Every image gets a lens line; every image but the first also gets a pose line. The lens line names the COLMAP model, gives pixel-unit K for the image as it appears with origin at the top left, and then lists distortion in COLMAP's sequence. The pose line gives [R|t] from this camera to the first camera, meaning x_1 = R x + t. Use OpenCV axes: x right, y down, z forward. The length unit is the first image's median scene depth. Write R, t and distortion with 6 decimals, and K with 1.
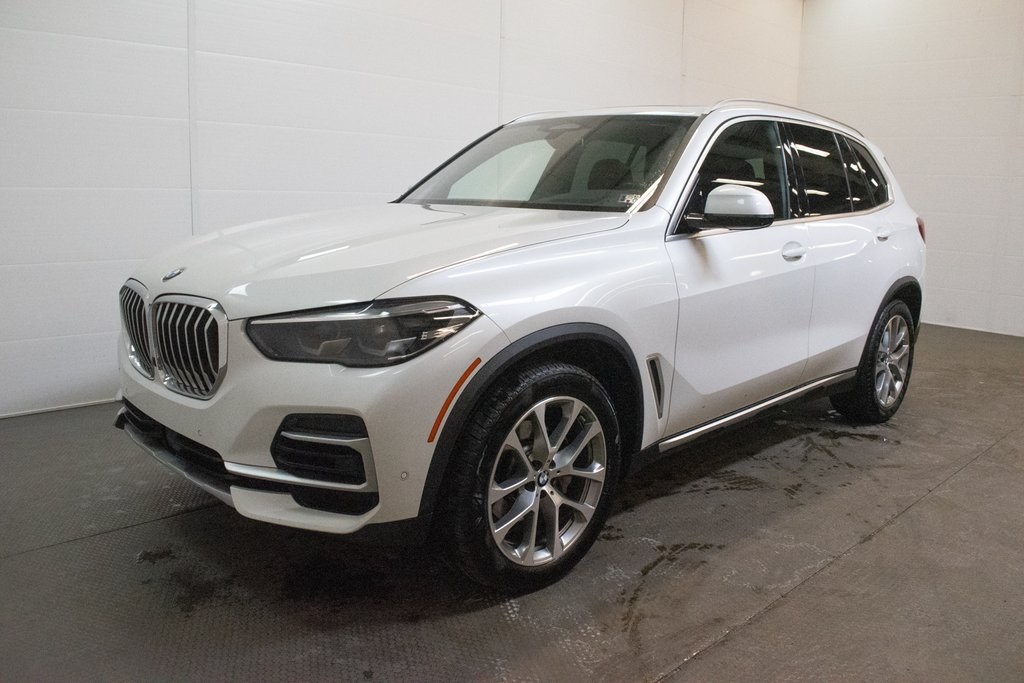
lens RADIAL K [[788.8, 0, 513.8], [0, 788.8, 329.0], [0, 0, 1]] dist [-0.098859, 0.011822]
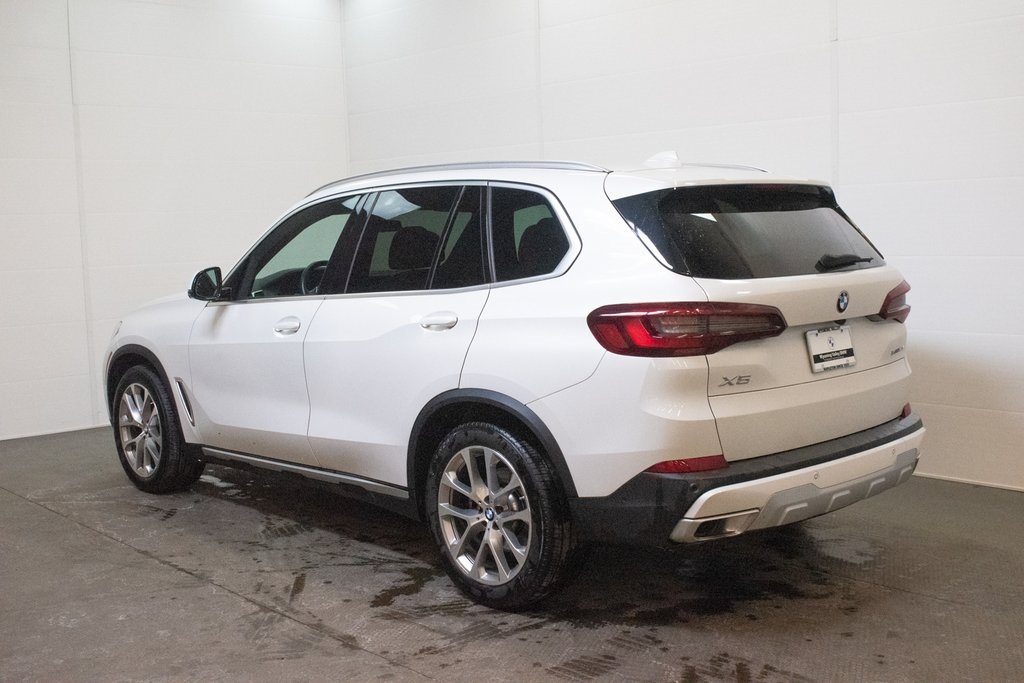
lens RADIAL K [[1161.3, 0, 512.0], [0, 1161.3, 341.5], [0, 0, 1]] dist [-0.011246, -0.003297]
pose [[-0.041919, 0.070408, -0.996637, 2.693337], [-0.144080, 0.986661, 0.075764, -0.340893], [0.988678, 0.146771, -0.031215, 1.903523]]
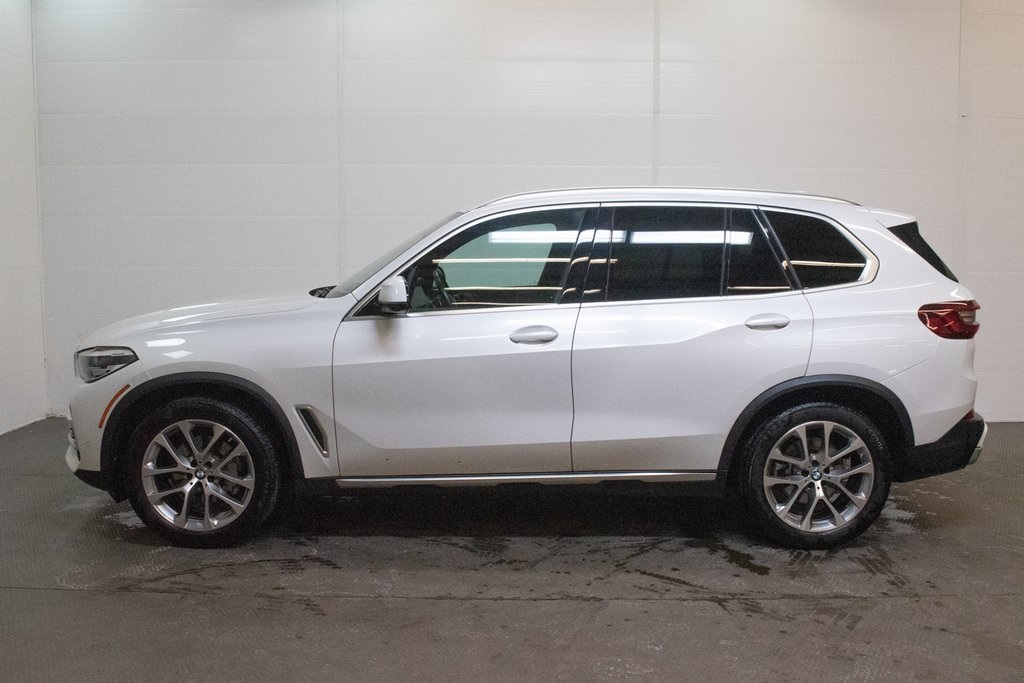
lens RADIAL K [[934.8, 0, 512.8], [0, 934.8, 324.1], [0, 0, 1]] dist [-0.072177, -0.008016]
pose [[0.713447, 0.039337, -0.699604, 1.718196], [-0.102301, 0.993573, -0.048458, -0.073534], [0.693201, 0.106142, 0.712886, 0.110277]]
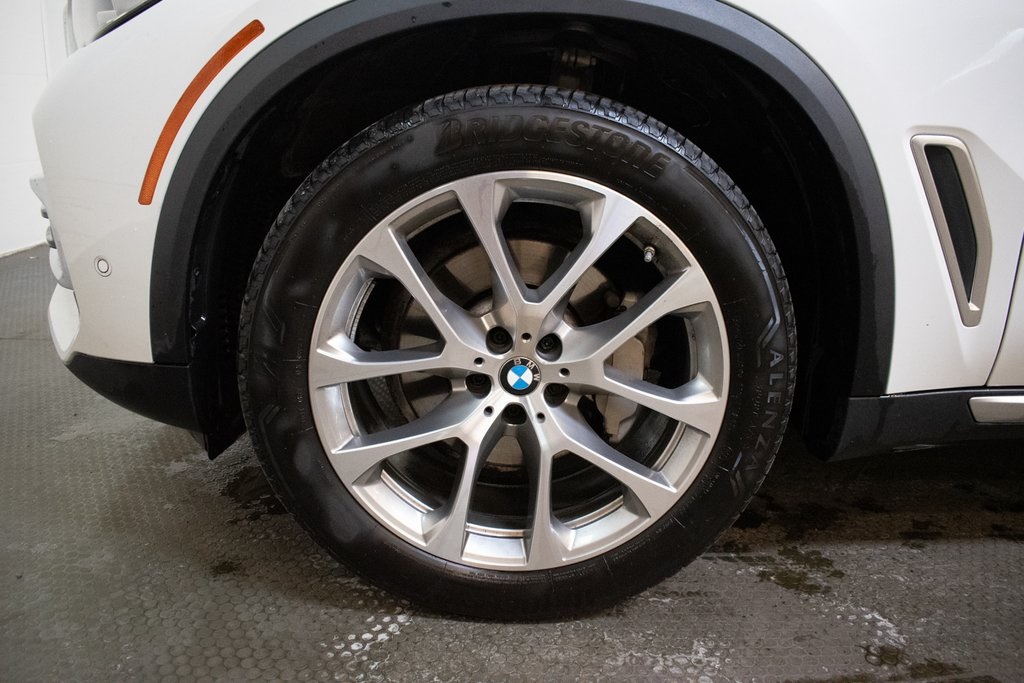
lens RADIAL K [[788.8, 0, 513.8], [0, 788.8, 329.0], [0, 0, 1]] dist [-0.098859, 0.011822]
pose [[0.730726, 0.173746, -0.660191, 0.311845], [-0.123761, 0.984761, 0.122182, 0.113879], [0.671359, -0.007576, 0.741093, 0.684949]]
